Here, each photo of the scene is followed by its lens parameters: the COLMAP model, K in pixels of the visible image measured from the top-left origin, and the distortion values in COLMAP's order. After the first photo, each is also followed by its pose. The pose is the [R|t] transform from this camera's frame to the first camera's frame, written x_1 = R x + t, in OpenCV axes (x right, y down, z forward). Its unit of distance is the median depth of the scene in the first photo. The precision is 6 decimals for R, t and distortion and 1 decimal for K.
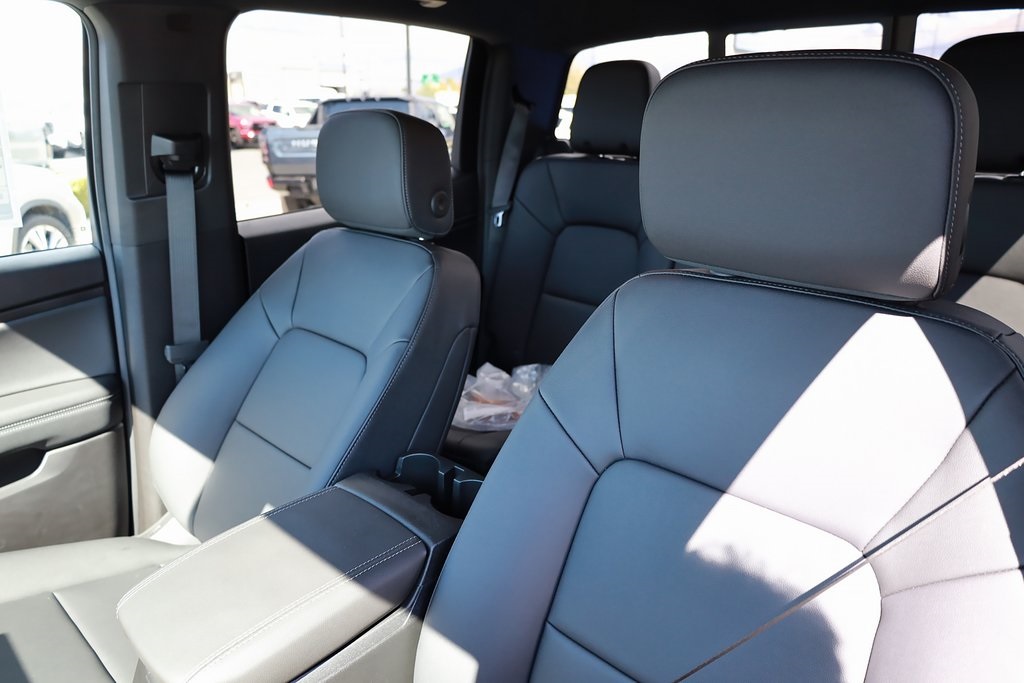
lens RADIAL K [[701.1, 0, 512.0], [0, 701.1, 341.5], [0, 0, 1]] dist [-0.008864, -0.003320]
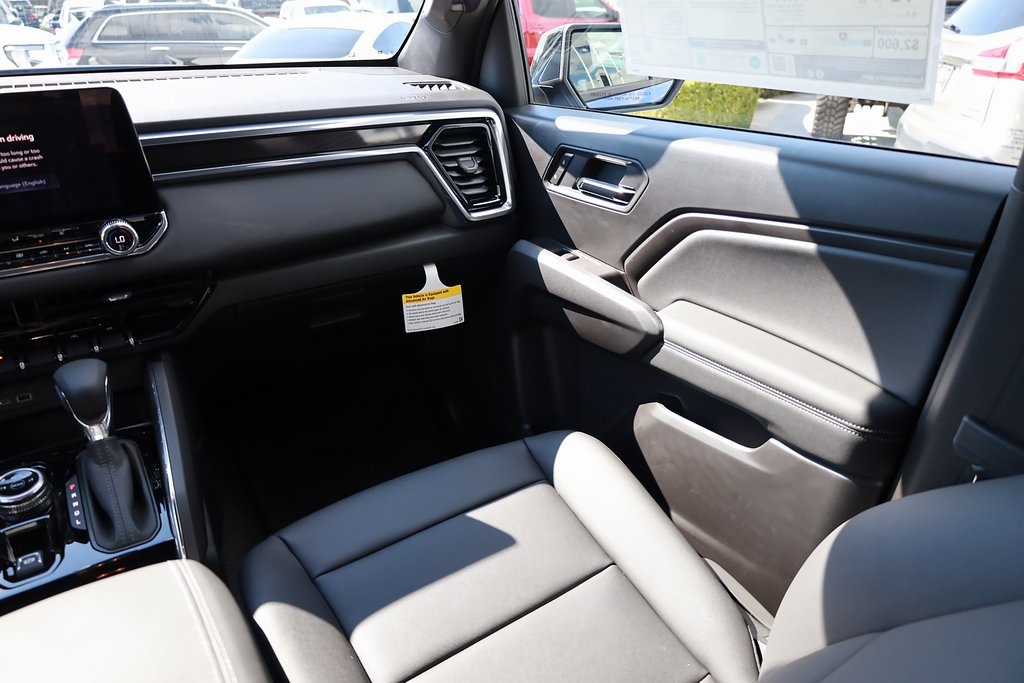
lens RADIAL K [[701.1, 0, 512.0], [0, 701.1, 341.5], [0, 0, 1]] dist [-0.008864, -0.003320]
pose [[-0.219438, 0.435383, -0.873091, -0.049161], [-0.291859, 0.824627, 0.484570, -0.173423], [0.930949, 0.361153, -0.053884, 0.746899]]
